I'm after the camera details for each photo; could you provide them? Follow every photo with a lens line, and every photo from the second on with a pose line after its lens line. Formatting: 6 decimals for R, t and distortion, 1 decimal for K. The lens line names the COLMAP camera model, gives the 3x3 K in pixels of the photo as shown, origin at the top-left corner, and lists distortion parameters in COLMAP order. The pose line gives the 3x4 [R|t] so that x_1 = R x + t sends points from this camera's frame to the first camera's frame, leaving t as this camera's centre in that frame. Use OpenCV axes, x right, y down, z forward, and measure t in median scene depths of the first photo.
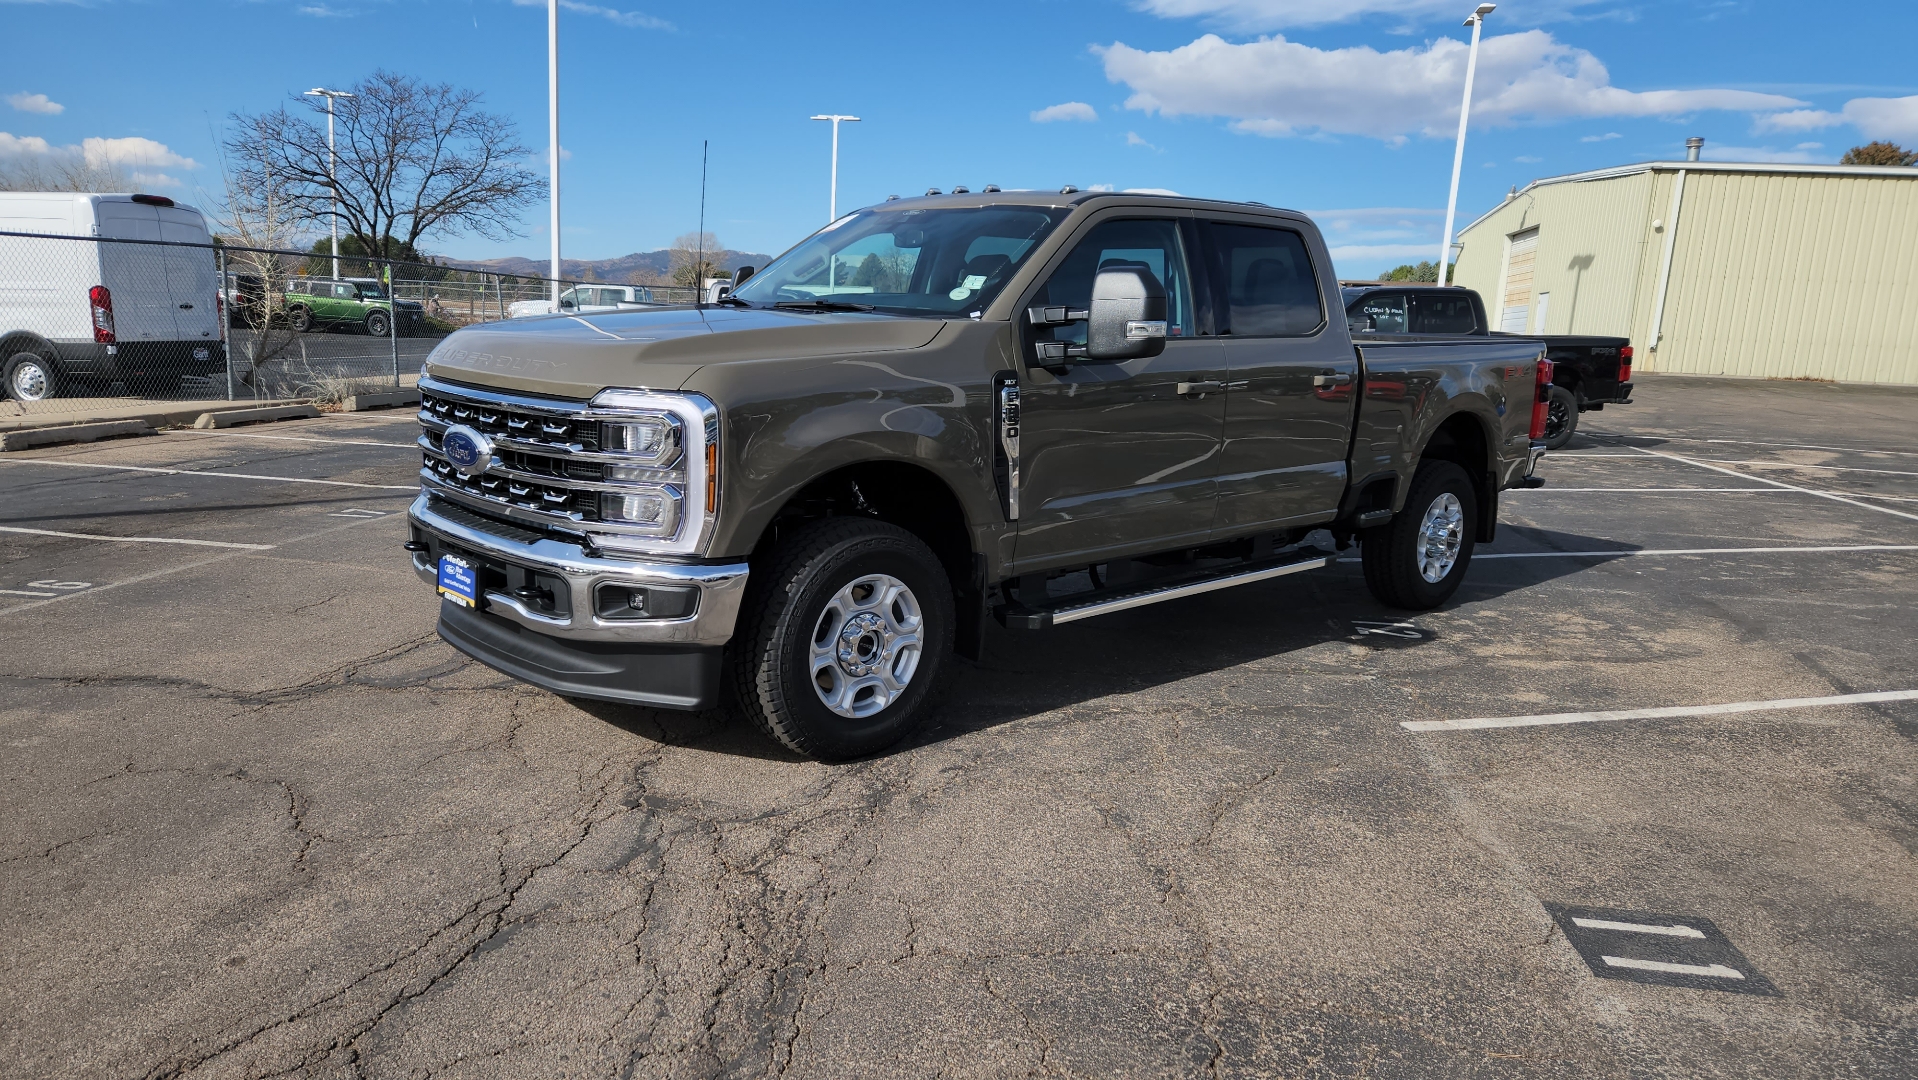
lens RADIAL K [[1282.7, 0, 921.1], [0, 1282.7, 553.4], [0, 0, 1]] dist [0.072328, -0.057390]
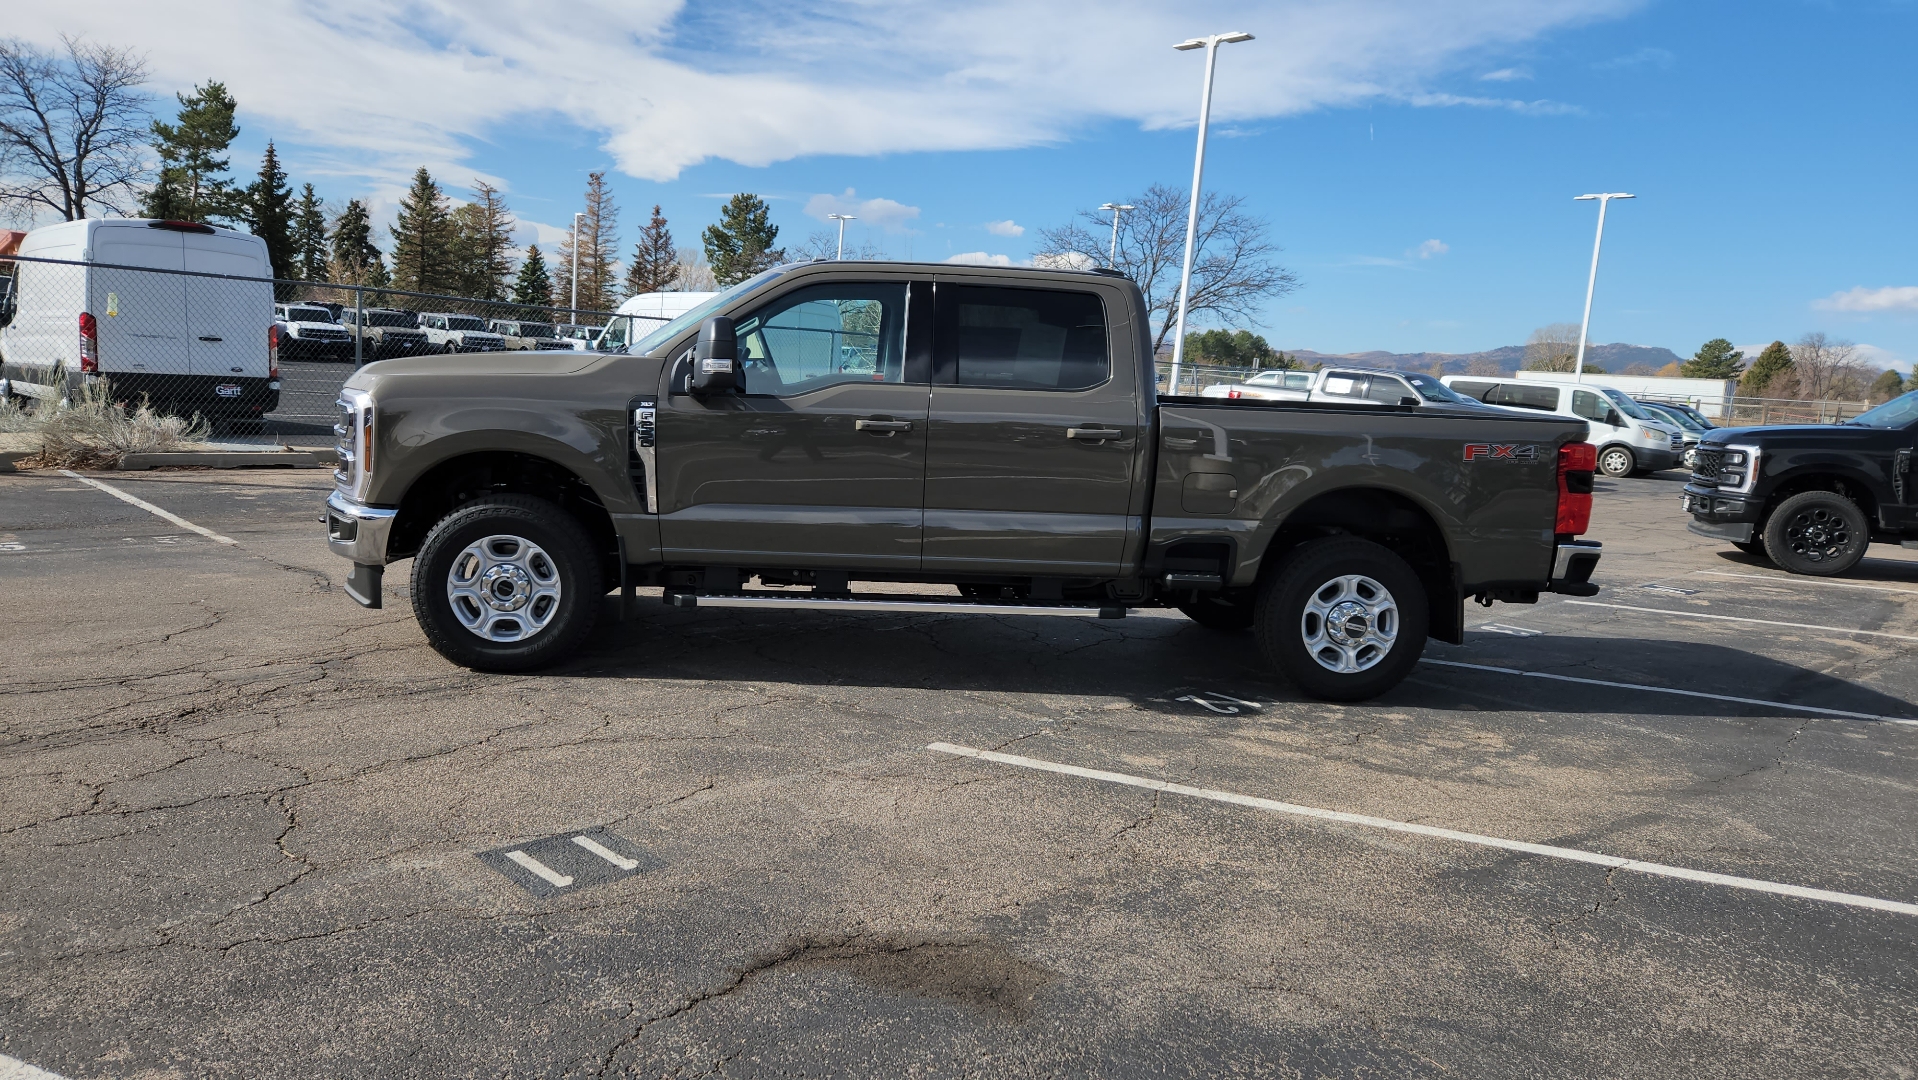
lens RADIAL K [[1281.2, 0, 933.6], [0, 1281.2, 525.7], [0, 0, 1]] dist [0.075653, -0.058695]
pose [[0.809266, 0.090300, -0.580461, 0.805274], [-0.142298, 0.988820, -0.044561, 0.001969], [0.569947, 0.118660, 0.813068, 0.101388]]
